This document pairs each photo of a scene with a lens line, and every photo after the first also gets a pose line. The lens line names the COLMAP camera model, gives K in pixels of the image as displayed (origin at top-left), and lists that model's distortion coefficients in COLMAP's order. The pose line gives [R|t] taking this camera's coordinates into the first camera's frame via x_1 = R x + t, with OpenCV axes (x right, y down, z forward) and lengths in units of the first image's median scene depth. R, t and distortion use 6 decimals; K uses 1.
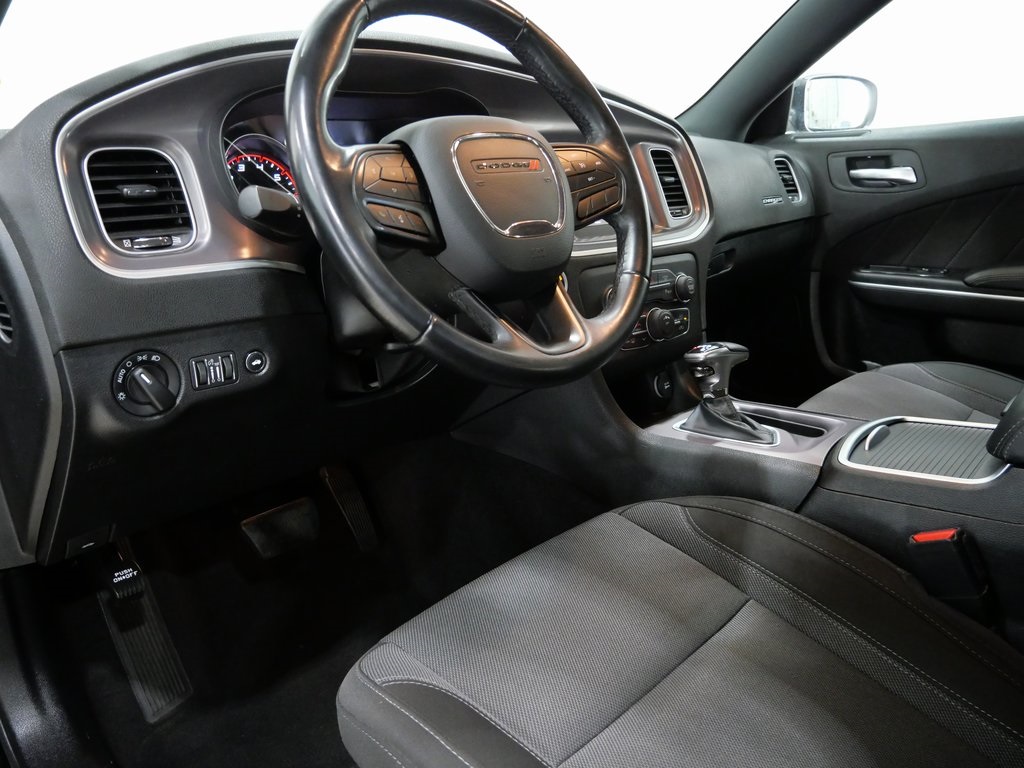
lens RADIAL K [[717.6, 0, 512.4], [0, 717.6, 384.3], [0, 0, 1]] dist [-0.010378, -0.002556]
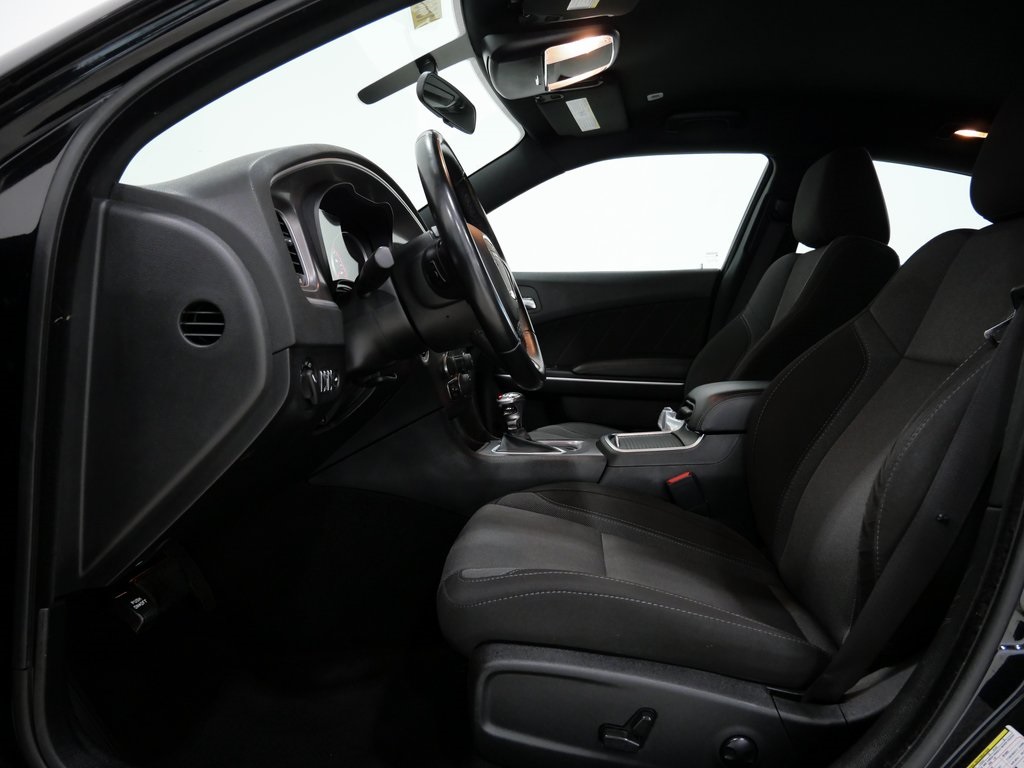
lens RADIAL K [[717.6, 0, 511.0], [0, 717.6, 380.7], [0, 0, 1]] dist [-0.010378, -0.002556]
pose [[0.778983, 0.018359, 0.626776, -0.653651], [0.099666, 0.983239, -0.152669, 0.145761], [-0.619074, 0.181395, 0.764097, -0.138503]]
